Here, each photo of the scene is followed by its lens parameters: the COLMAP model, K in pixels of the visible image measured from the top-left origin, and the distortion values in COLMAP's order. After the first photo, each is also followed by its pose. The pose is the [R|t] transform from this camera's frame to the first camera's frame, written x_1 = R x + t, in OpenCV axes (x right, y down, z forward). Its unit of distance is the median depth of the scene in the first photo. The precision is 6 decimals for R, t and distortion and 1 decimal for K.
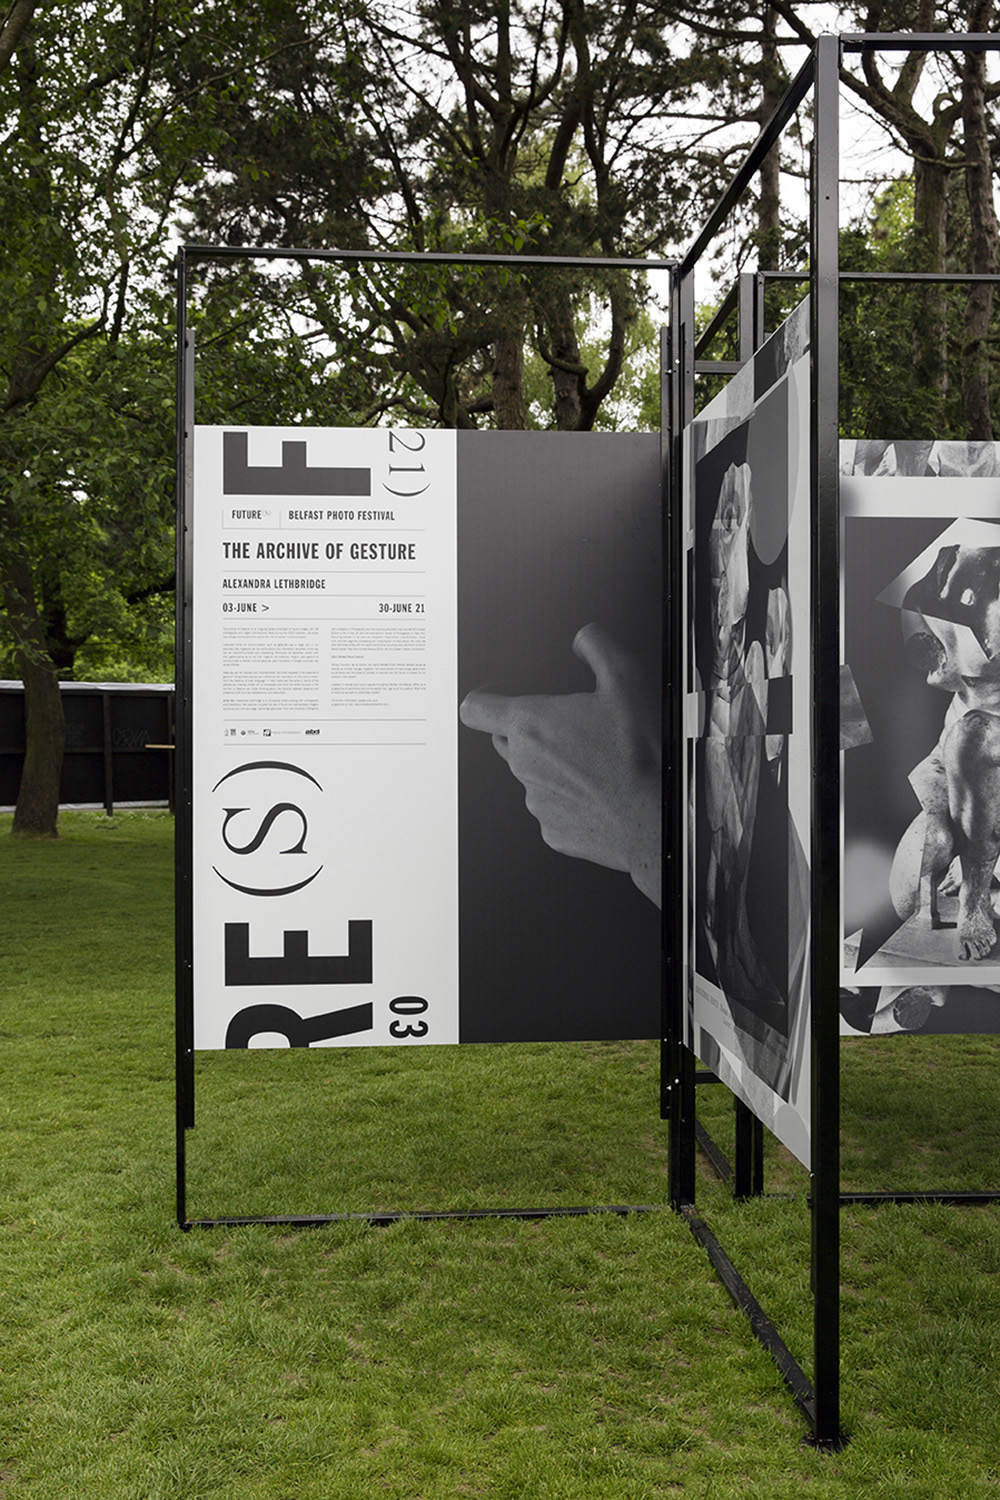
lens RADIAL K [[1500.2, 0, 497.3], [0, 1500.2, 745.1], [0, 0, 1]] dist [0.008750, 0.000000]
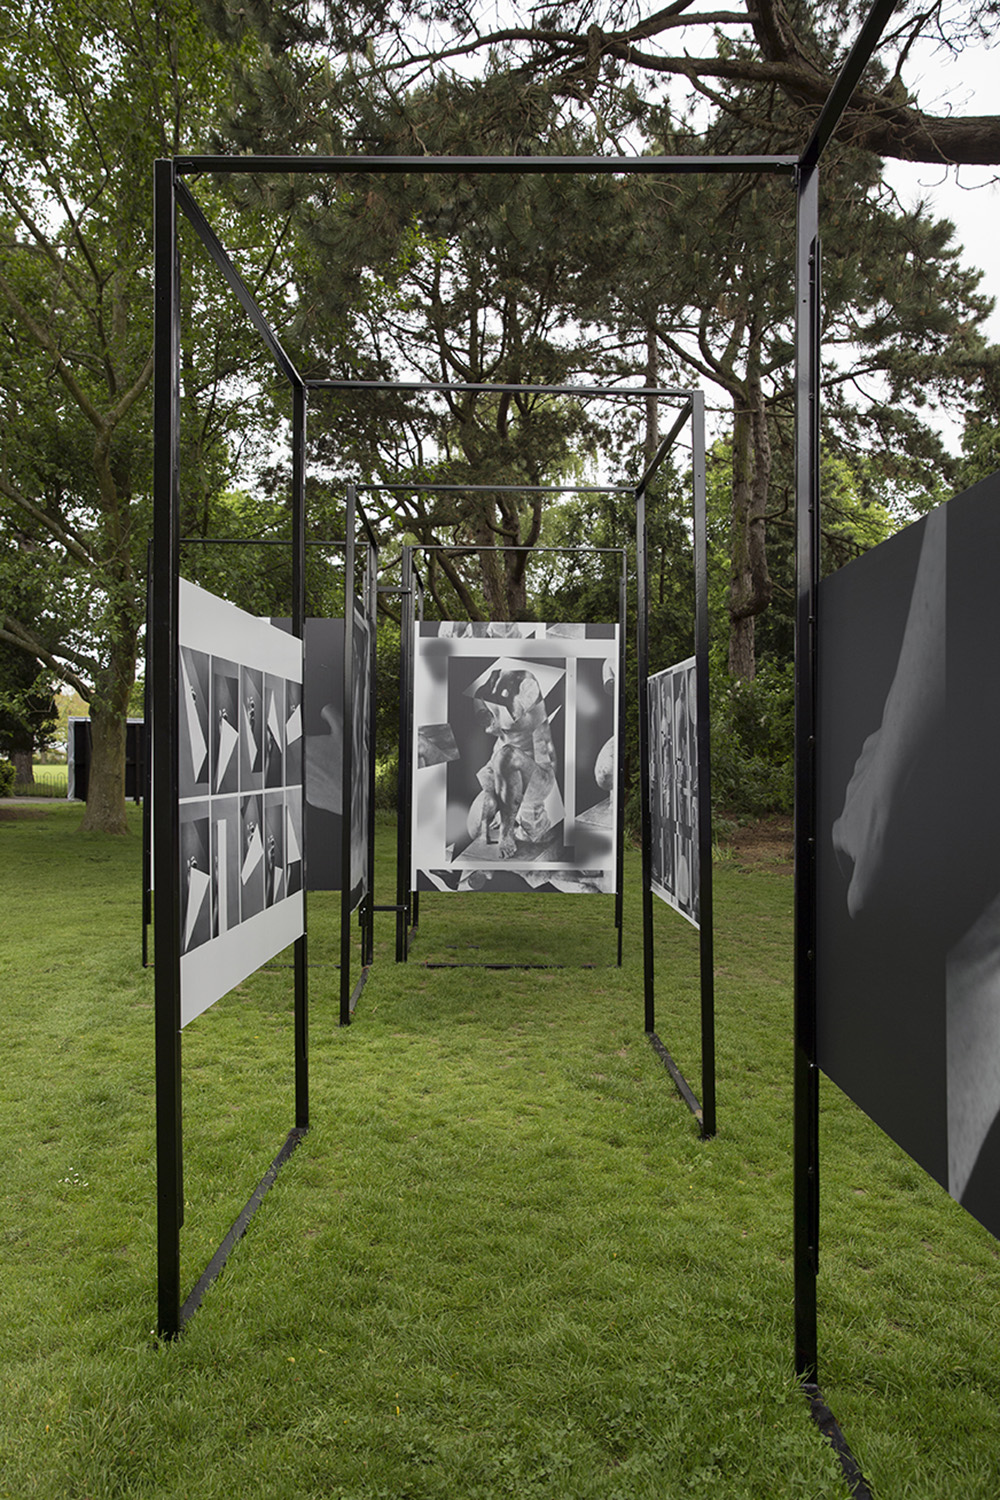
lens RADIAL K [[1012.6, 0, 499.2], [0, 1012.6, 755.3], [0, 0, 1]] dist [-0.008240, -0.000584]
pose [[0.999096, 0.011400, -0.040953, 0.366865], [-0.011637, 0.999917, -0.005550, 0.000713], [0.040886, 0.006022, 0.999146, -0.478698]]
